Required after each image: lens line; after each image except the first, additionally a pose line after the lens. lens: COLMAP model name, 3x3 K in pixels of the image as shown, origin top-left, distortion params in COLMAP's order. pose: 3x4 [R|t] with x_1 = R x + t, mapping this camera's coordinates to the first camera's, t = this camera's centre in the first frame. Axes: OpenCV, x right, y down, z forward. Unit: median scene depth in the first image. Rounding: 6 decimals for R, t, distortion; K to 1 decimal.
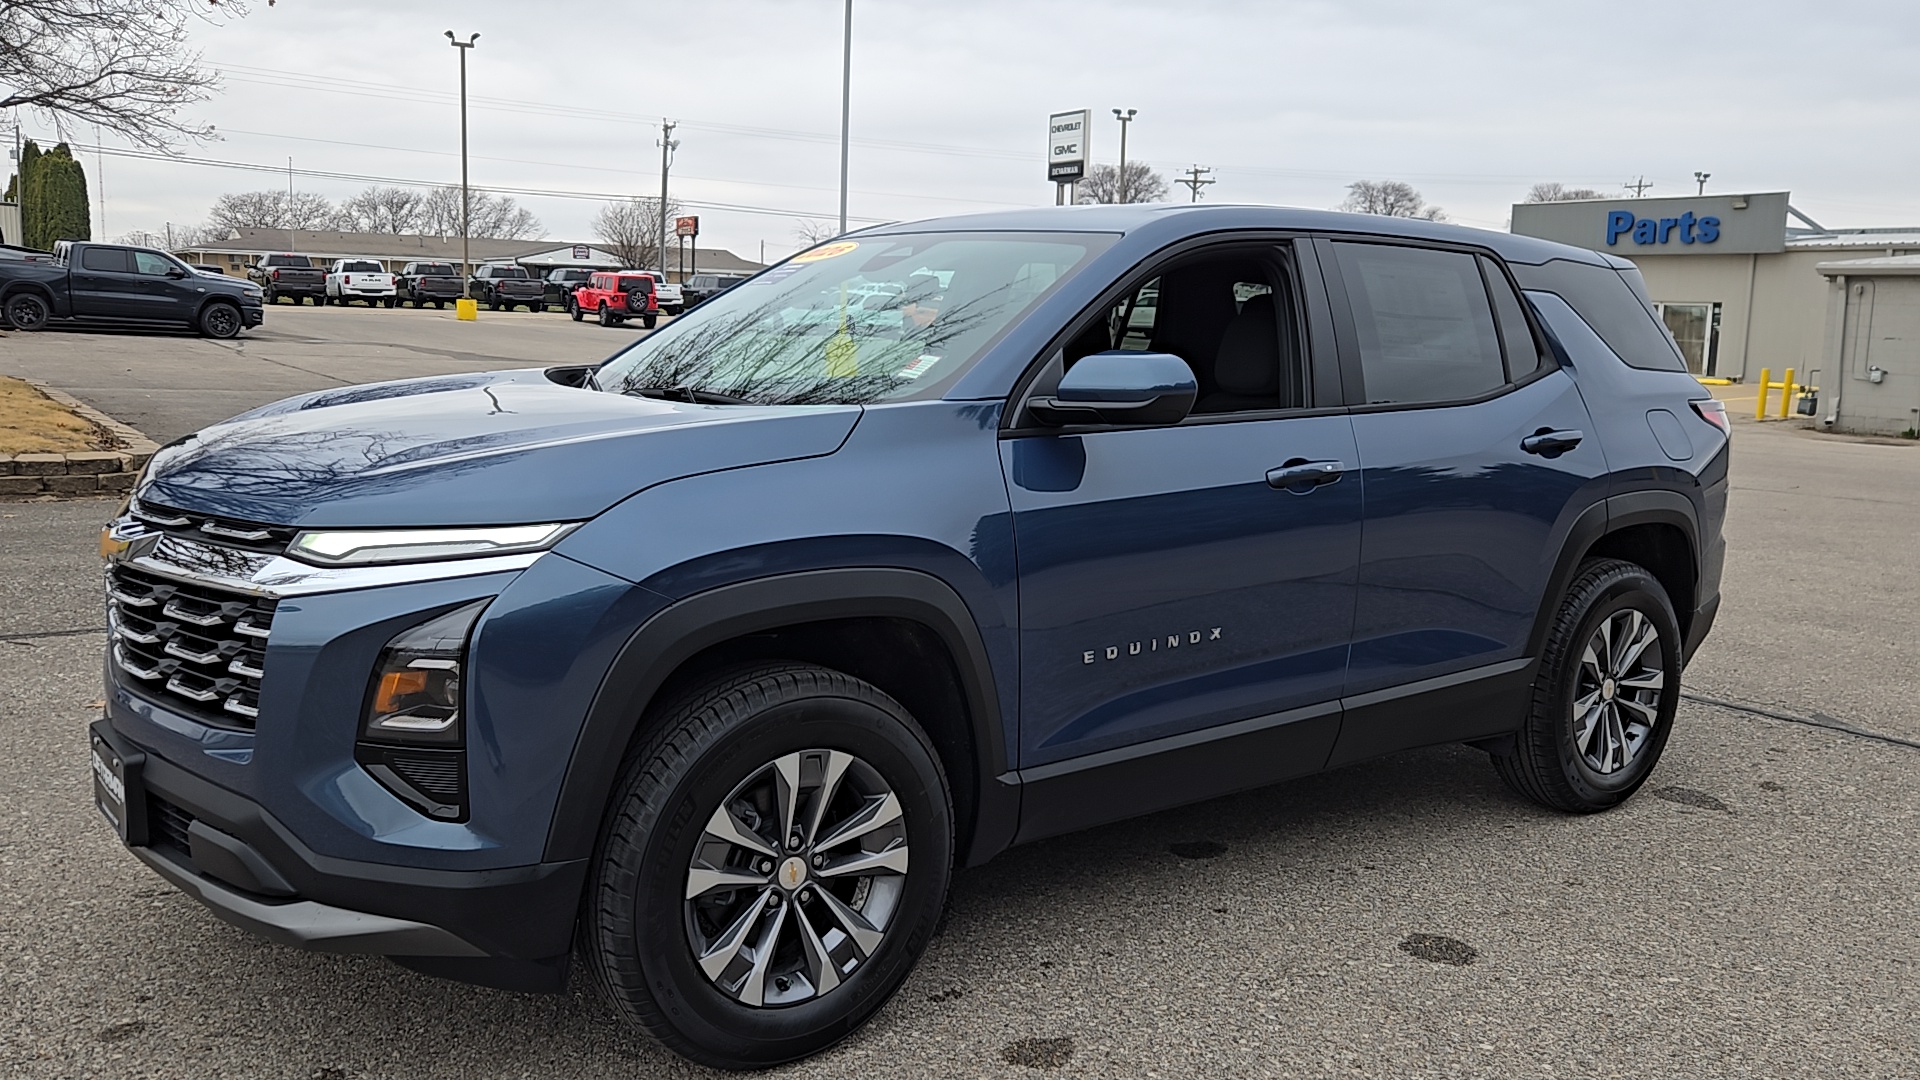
lens RADIAL K [[1589.8, 0, 955.1], [0, 1589.8, 530.6], [0, 0, 1]] dist [0.016442, 0.004121]
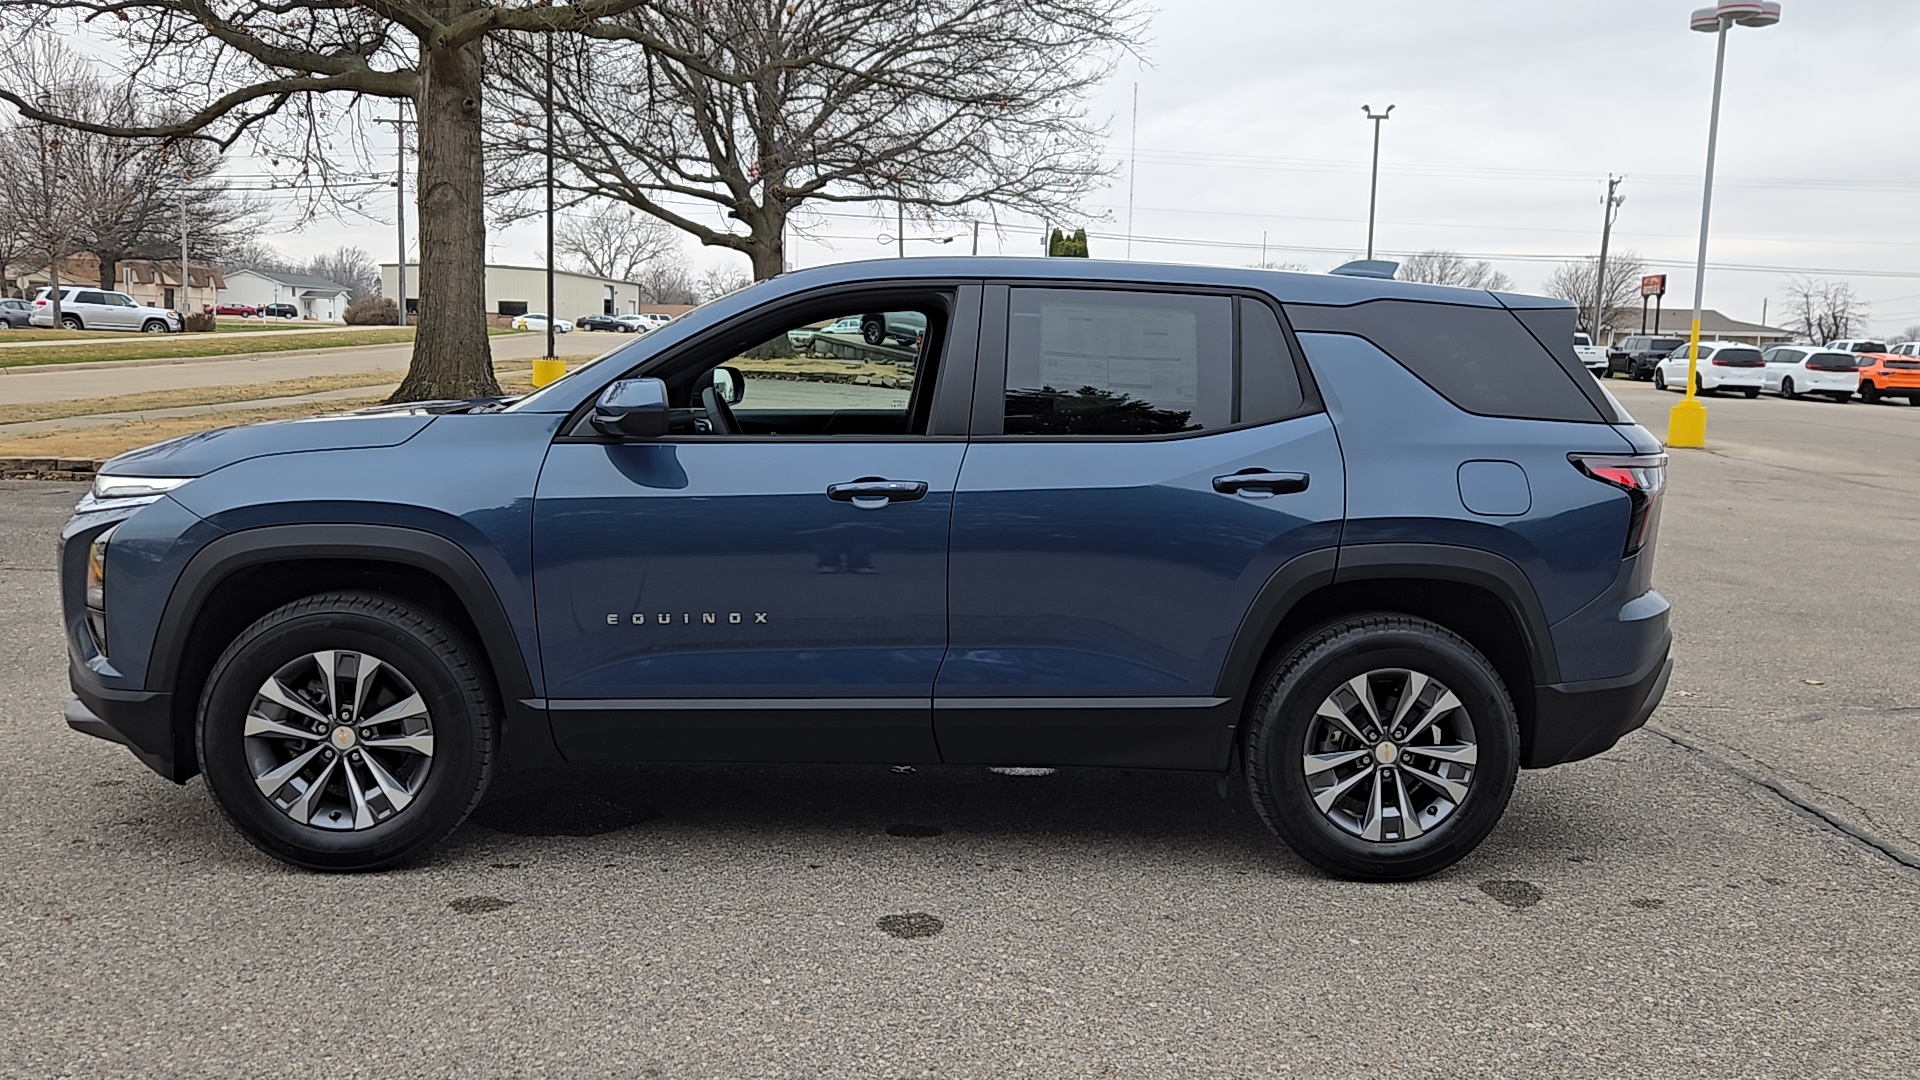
lens RADIAL K [[1589.8, 0, 955.1], [0, 1589.8, 530.6], [0, 0, 1]] dist [0.016442, 0.004121]
pose [[0.827045, 0.061330, -0.558780, 1.020810], [-0.083532, 0.996403, -0.014272, 0.005033], [0.555894, 0.058479, 0.829193, 0.101408]]
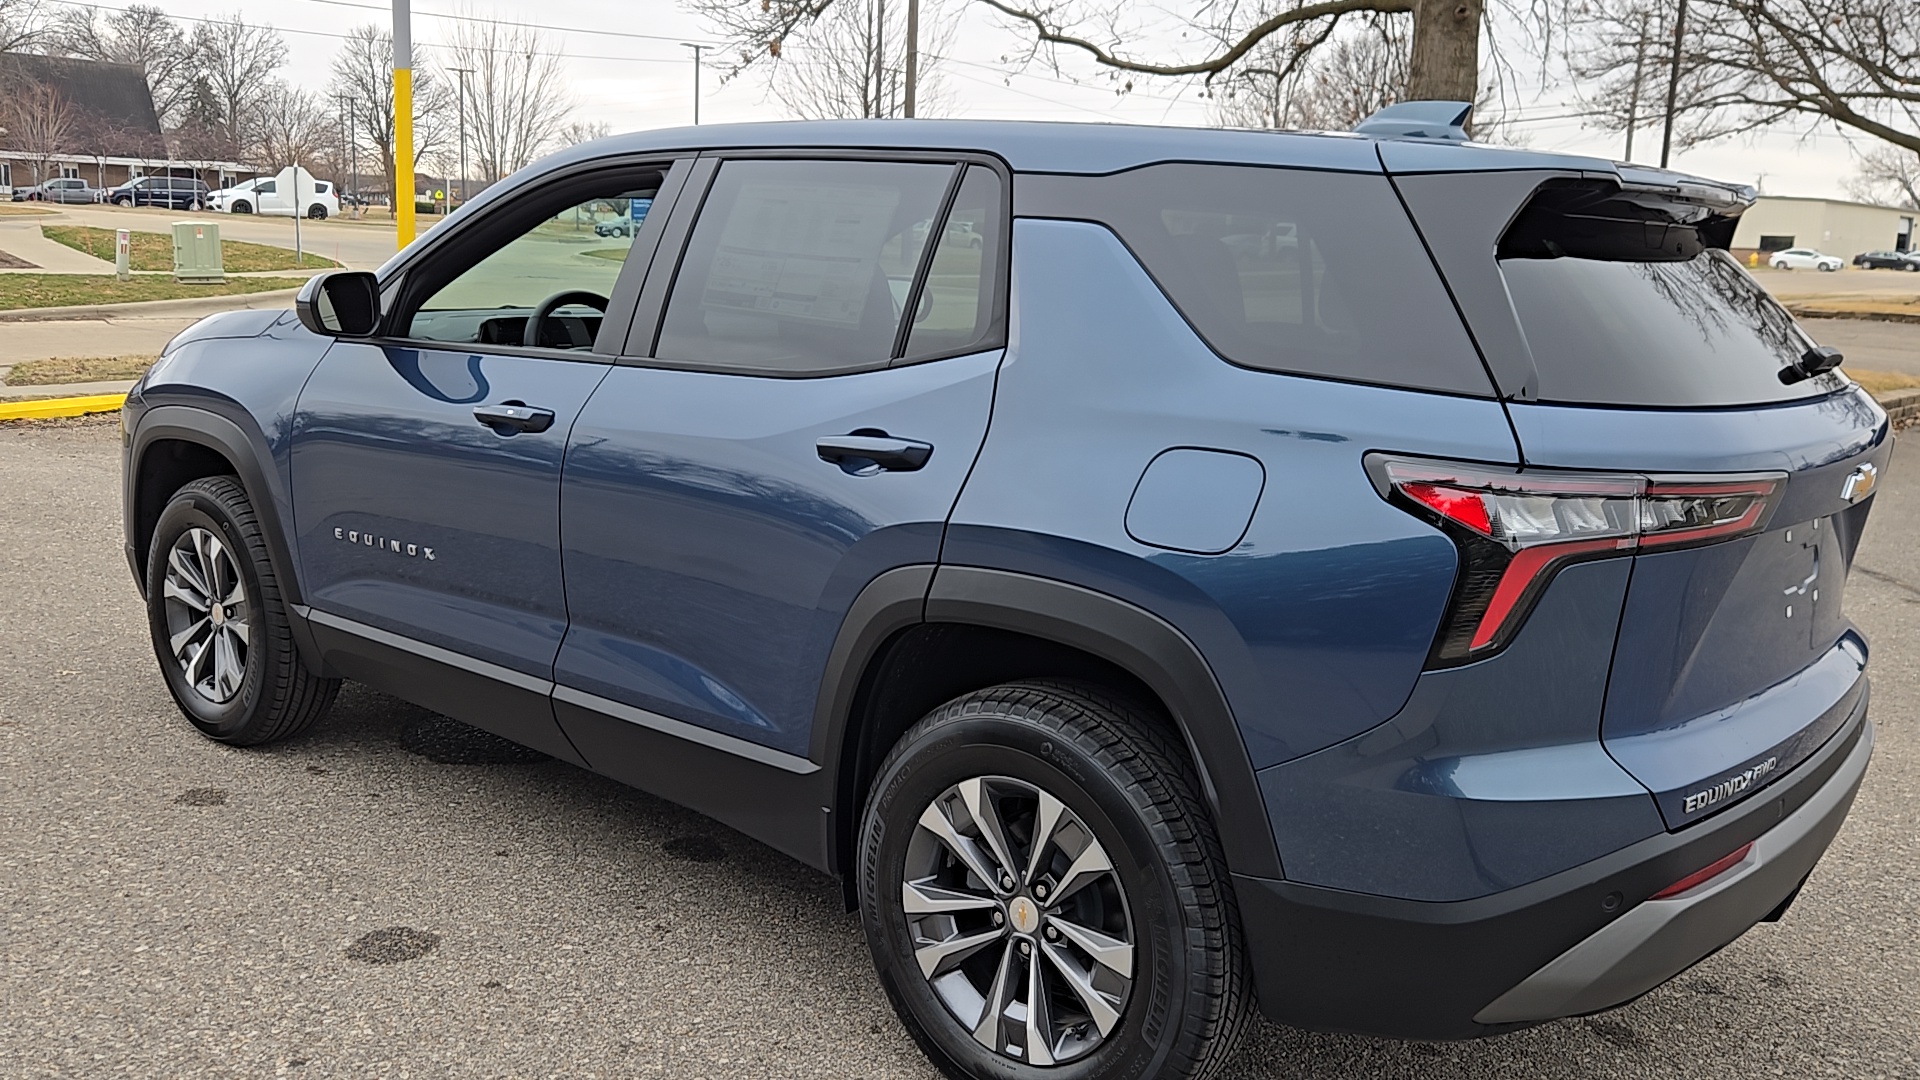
lens RADIAL K [[1601.9, 0, 953.6], [0, 1601.9, 530.9], [0, 0, 1]] dist [0.003722, -0.005547]
pose [[0.212886, 0.156696, -0.964430, 1.333504], [-0.167019, 0.978365, 0.122093, -0.143438], [0.962696, 0.135086, 0.234451, 1.172202]]
